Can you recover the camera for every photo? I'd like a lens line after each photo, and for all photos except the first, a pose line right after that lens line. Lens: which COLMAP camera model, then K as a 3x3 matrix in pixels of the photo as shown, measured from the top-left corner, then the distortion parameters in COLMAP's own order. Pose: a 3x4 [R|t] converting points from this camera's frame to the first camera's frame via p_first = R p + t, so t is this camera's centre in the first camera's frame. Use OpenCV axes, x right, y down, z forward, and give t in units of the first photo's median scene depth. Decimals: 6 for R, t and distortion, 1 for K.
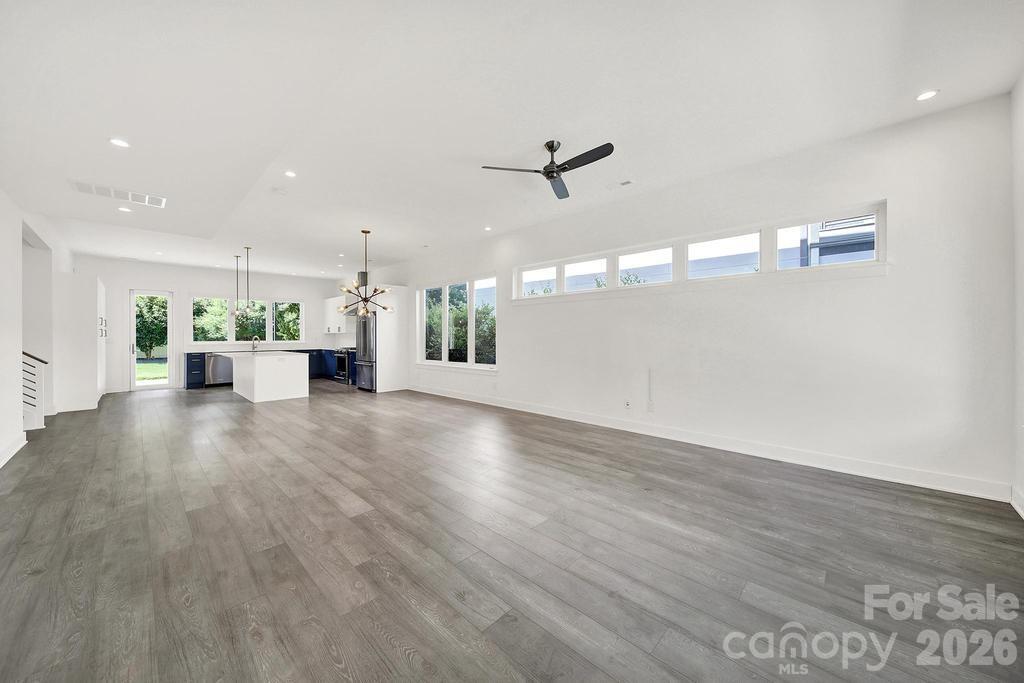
lens RADIAL K [[367.3, 0, 512.8], [0, 367.3, 335.4], [0, 0, 1]] dist [0.000078, -0.001271]
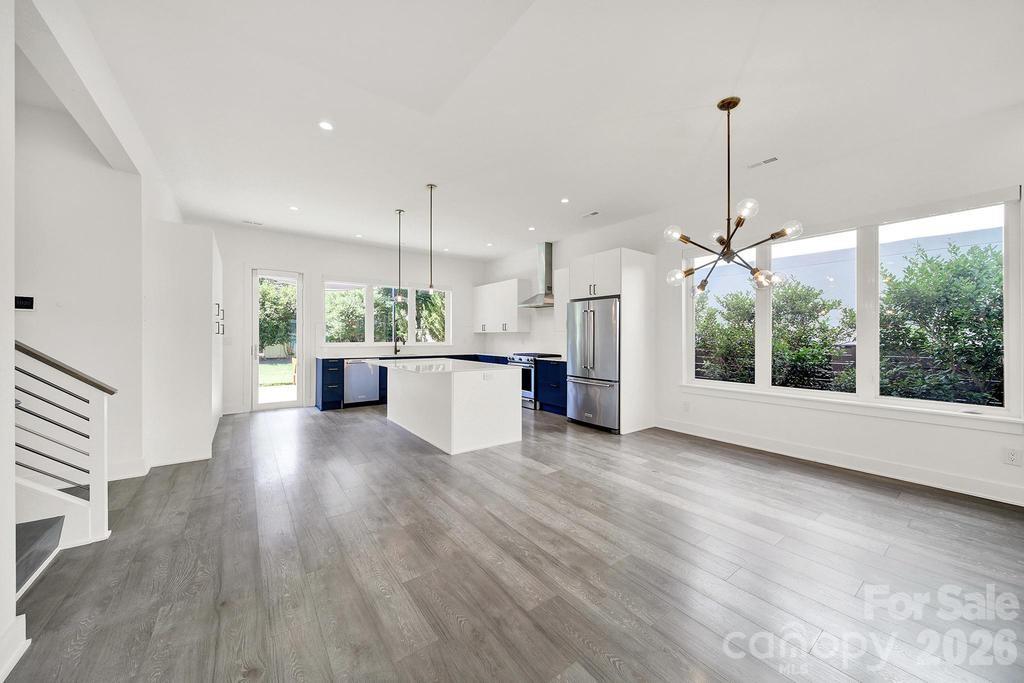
lens RADIAL K [[367.3, 0, 513.3], [0, 367.3, 339.3], [0, 0, 1]] dist [0.000078, -0.001271]
pose [[0.986497, 0.010572, -0.163438, -0.554886], [-0.009643, 0.999933, 0.006478, 0.003207], [0.163495, -0.004815, 0.986532, 0.493260]]
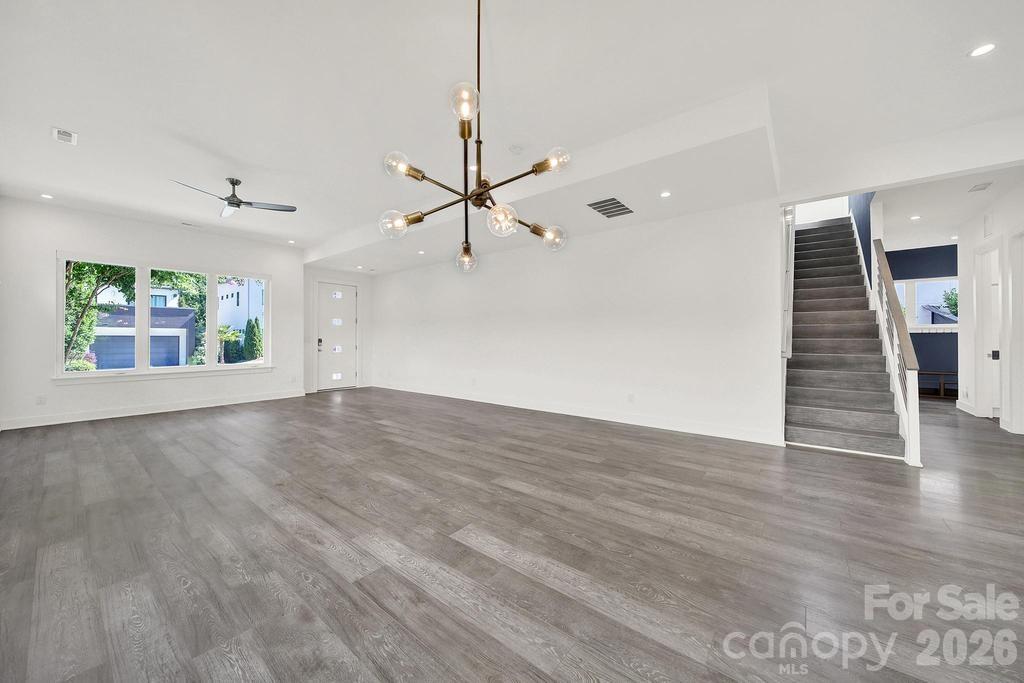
lens RADIAL K [[367.3, 0, 510.7], [0, 367.3, 337.0], [0, 0, 1]] dist [0.000078, -0.001271]
pose [[-0.995885, 0.006319, -0.090409, -0.378351], [0.006768, 0.999966, -0.004659, 0.013552], [0.090377, -0.005252, -0.995894, 1.225098]]
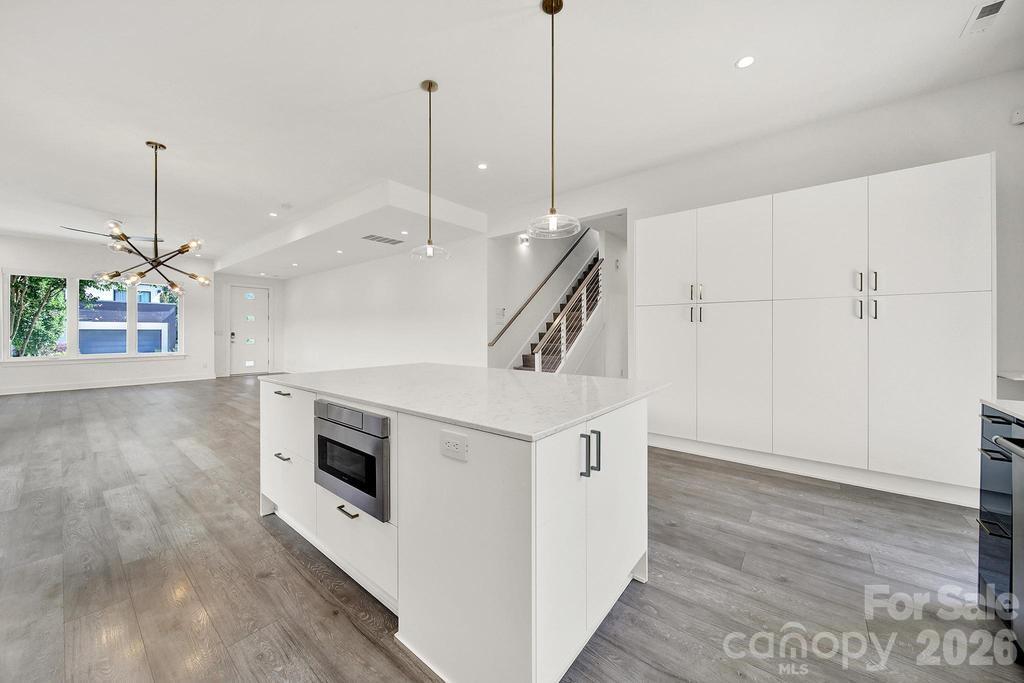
lens RADIAL K [[367.3, 0, 507.2], [0, 367.3, 332.2], [0, 0, 1]] dist [0.000078, -0.001271]
pose [[-0.996661, 0.006029, -0.081431, -0.861763], [0.006116, 0.999981, -0.000815, 0.016537], [0.081424, -0.001310, -0.996679, 1.541888]]
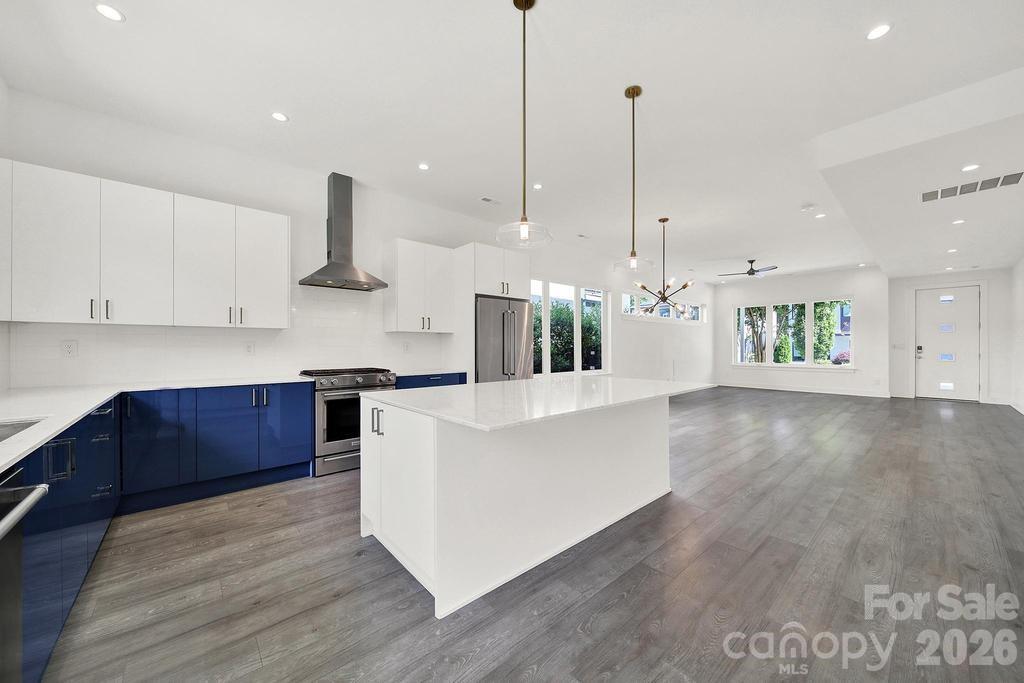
lens RADIAL K [[367.3, 0, 512.8], [0, 367.3, 346.2], [0, 0, 1]] dist [0.000078, -0.001271]
pose [[0.080671, 0.005090, 0.996728, -1.220514], [0.000103, 0.999987, -0.005115, 0.016383], [-0.996741, 0.000515, 0.080670, 1.218129]]
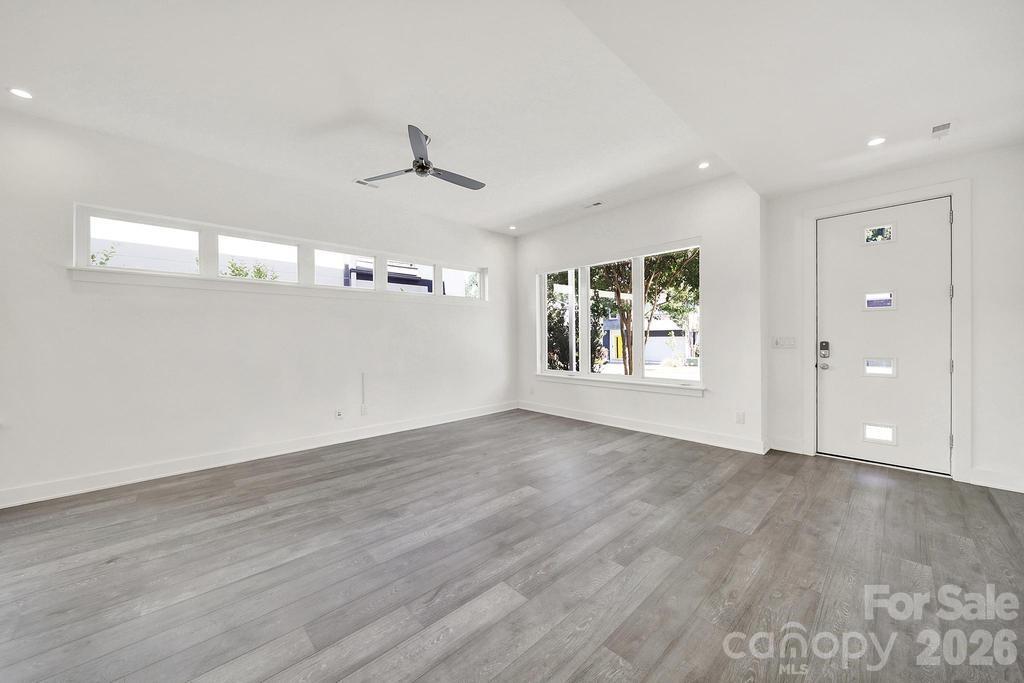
lens RADIAL K [[367.3, 0, 512.7], [0, 367.3, 340.1], [0, 0, 1]] dist [0.000078, -0.001271]
pose [[0.041766, -0.002900, 0.999123, -0.440627], [0.009793, 0.999949, 0.002494, 0.000441], [-0.999079, 0.009680, 0.041793, 0.383540]]
